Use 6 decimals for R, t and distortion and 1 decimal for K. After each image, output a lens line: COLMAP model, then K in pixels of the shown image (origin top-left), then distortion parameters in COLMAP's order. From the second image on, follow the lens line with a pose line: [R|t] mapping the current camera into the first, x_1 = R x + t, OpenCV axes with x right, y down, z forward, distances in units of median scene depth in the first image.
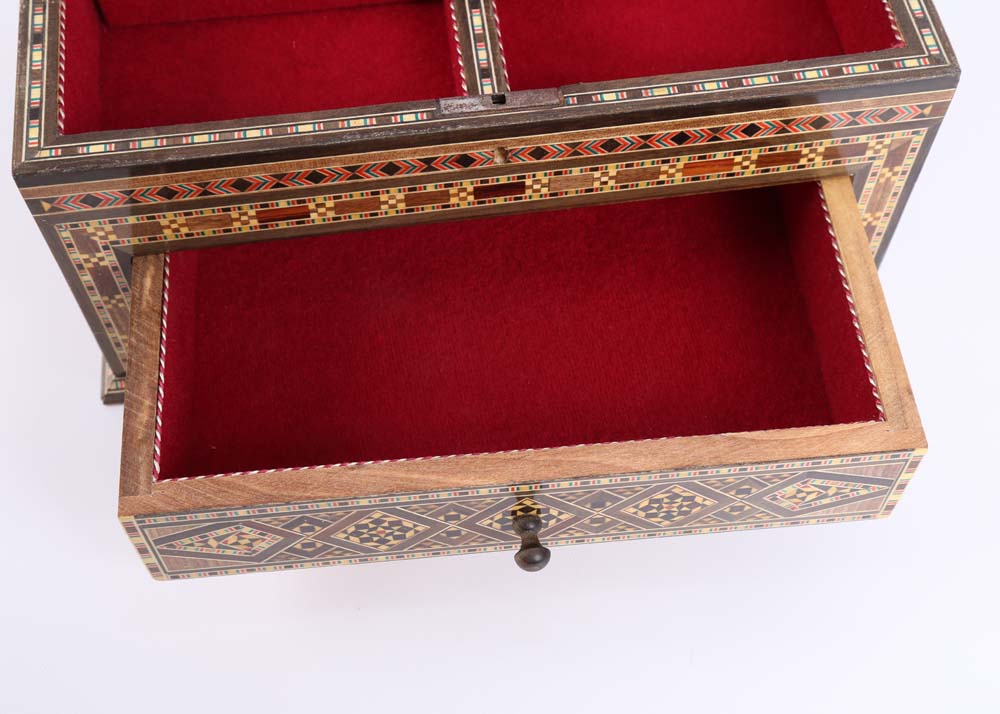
lens RADIAL K [[1359.9, 0, 500.0], [0, 1359.9, 357.0], [0, 0, 1]] dist [0.042633, 0.078616]
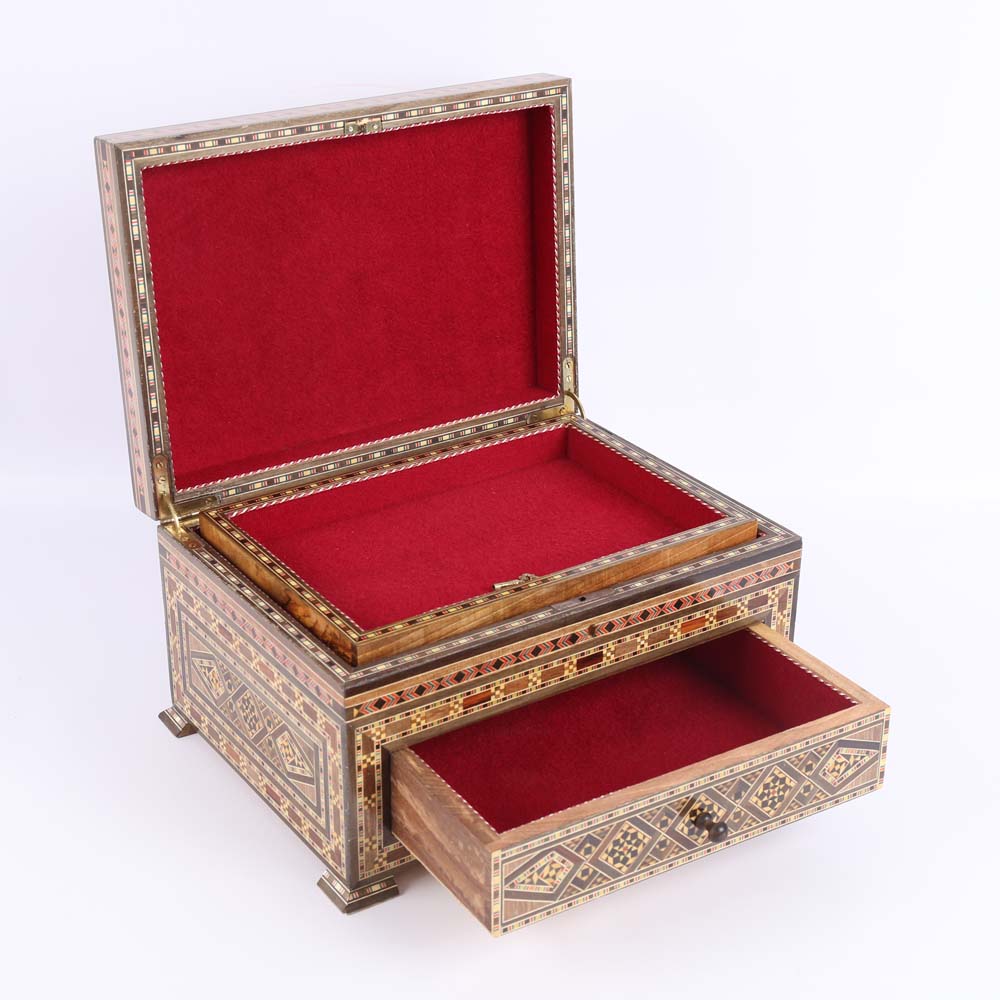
lens RADIAL K [[1890.8, 0, 500.0], [0, 1890.8, 500.0], [0, 0, 1]] dist [0.044173, 0.197251]
pose [[0.899122, -0.178320, 0.399727, -0.960394], [0.366982, 0.804844, -0.466422, 0.732560], [-0.238546, 0.566063, 0.789093, -0.852348]]
